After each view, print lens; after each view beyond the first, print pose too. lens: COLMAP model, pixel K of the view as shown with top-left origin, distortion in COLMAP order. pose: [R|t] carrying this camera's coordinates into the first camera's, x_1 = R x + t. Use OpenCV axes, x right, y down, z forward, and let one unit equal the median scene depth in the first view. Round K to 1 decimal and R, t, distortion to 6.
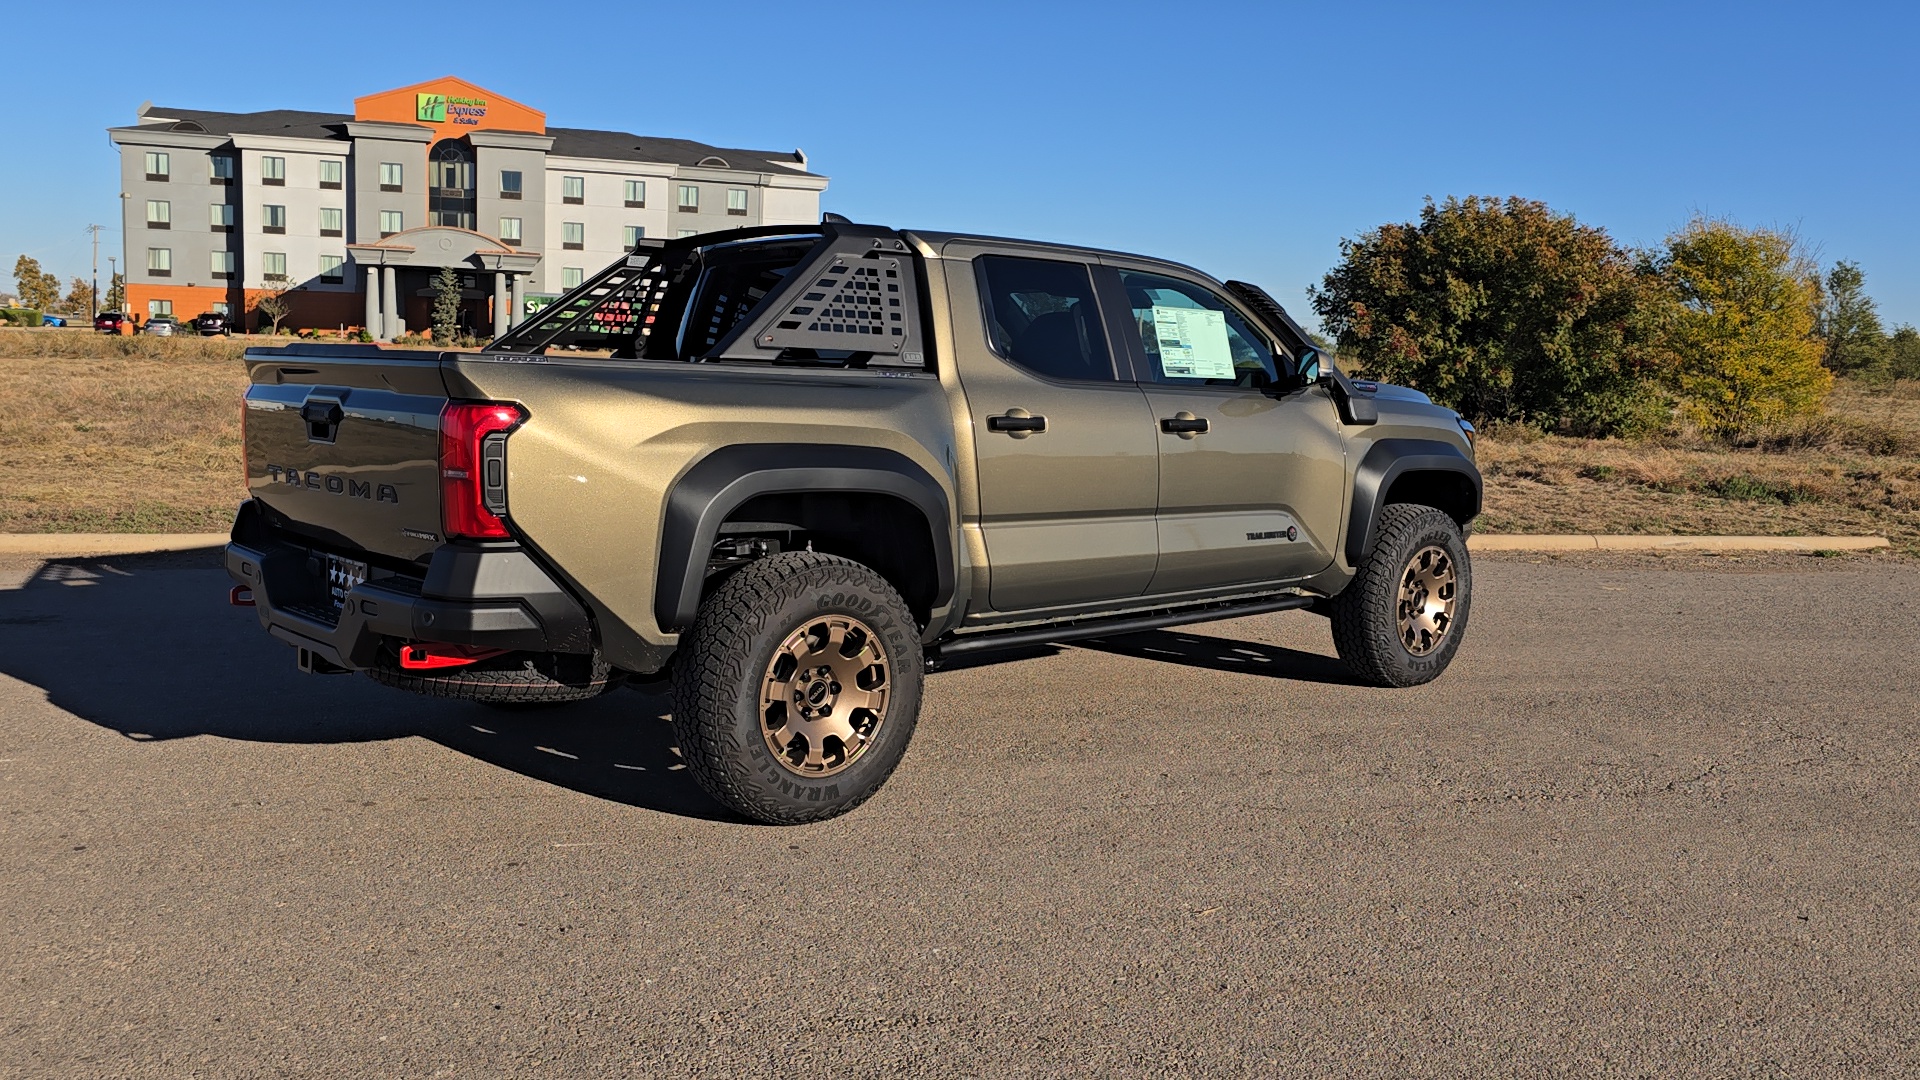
lens RADIAL K [[1597.4, 0, 975.1], [0, 1597.4, 542.0], [0, 0, 1]] dist [-0.004933, 0.002041]
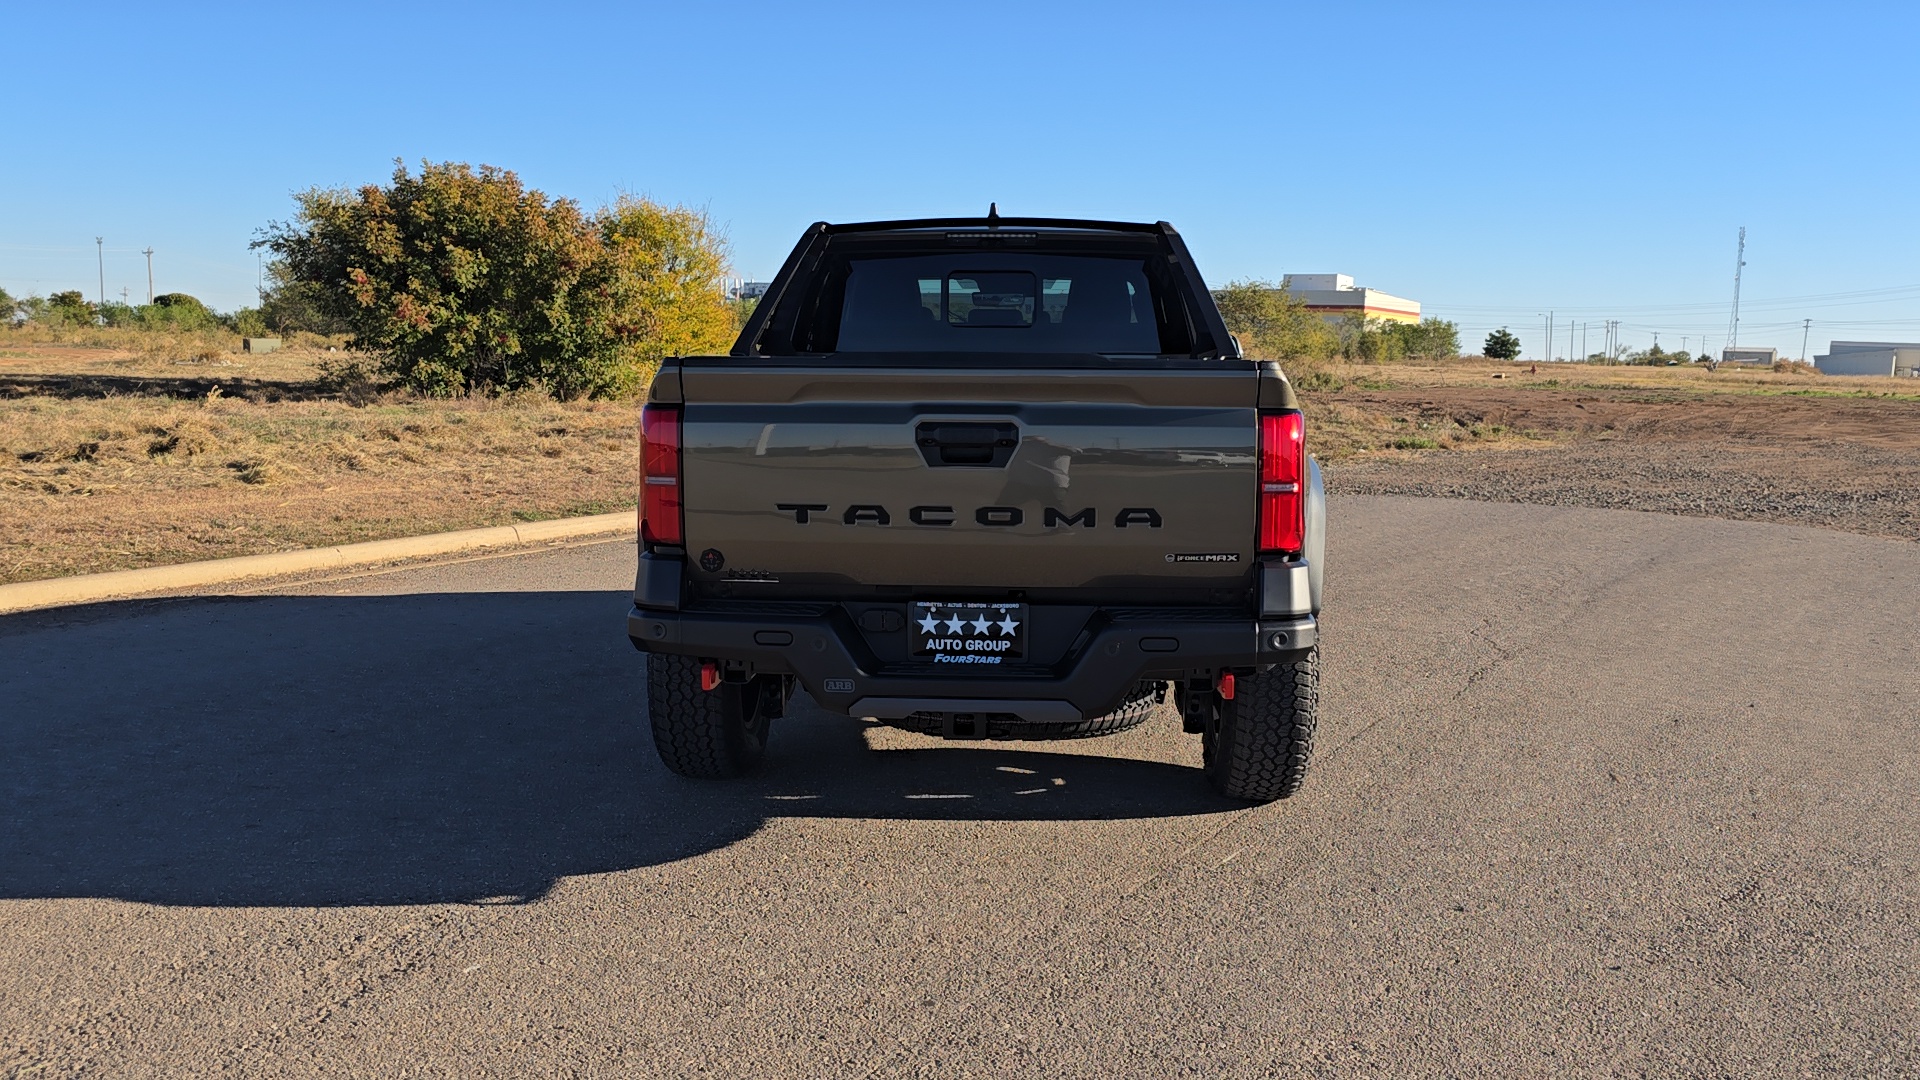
lens RADIAL K [[1597.4, 0, 975.1], [0, 1597.4, 542.0], [0, 0, 1]] dist [-0.004933, 0.002041]
pose [[0.722893, -0.105982, 0.682783, -1.400859], [0.090221, 0.994185, 0.058797, -0.102252], [-0.685044, 0.019097, 0.728251, 0.541911]]
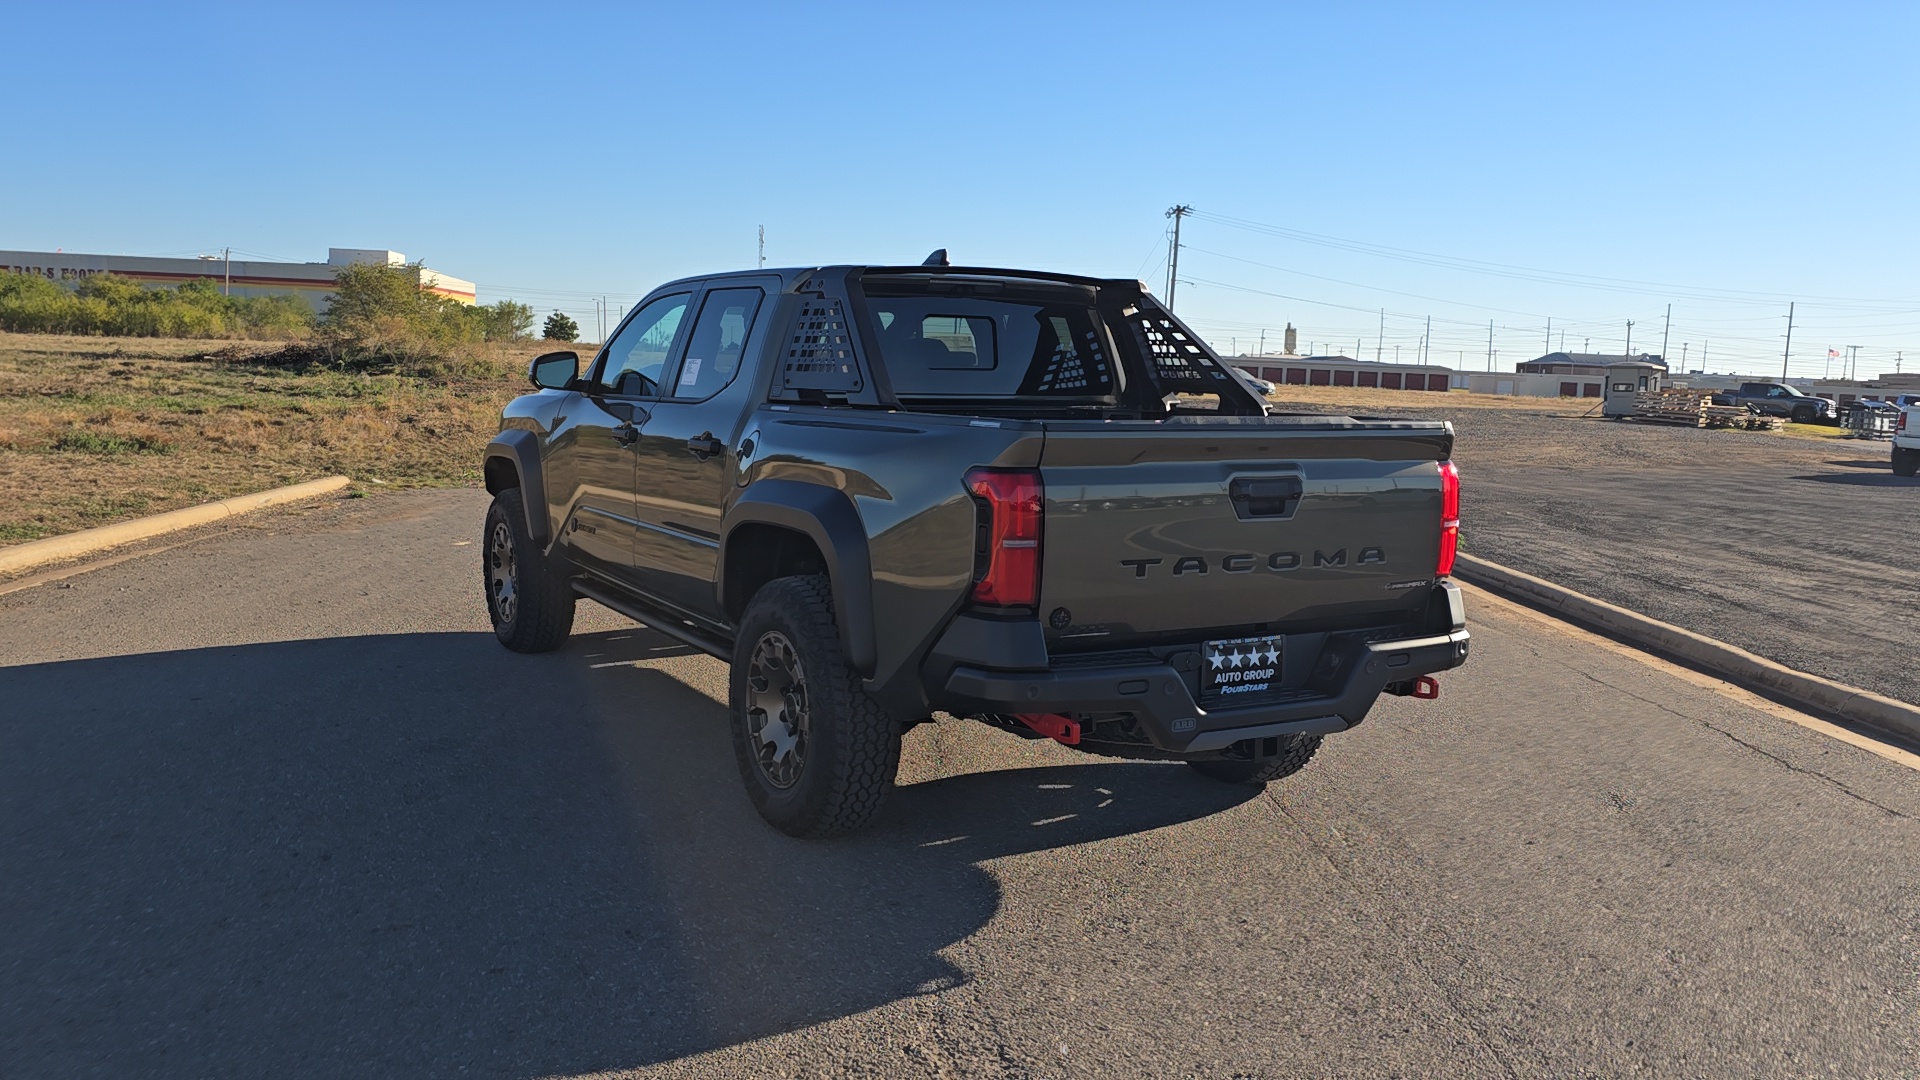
lens RADIAL K [[1597.4, 0, 975.1], [0, 1597.4, 542.0], [0, 0, 1]] dist [-0.004933, 0.002041]
pose [[0.221313, -0.140830, 0.964981, -1.938635], [0.086237, 0.988467, 0.124480, -0.257551], [-0.971382, 0.055668, 0.230905, 1.350362]]
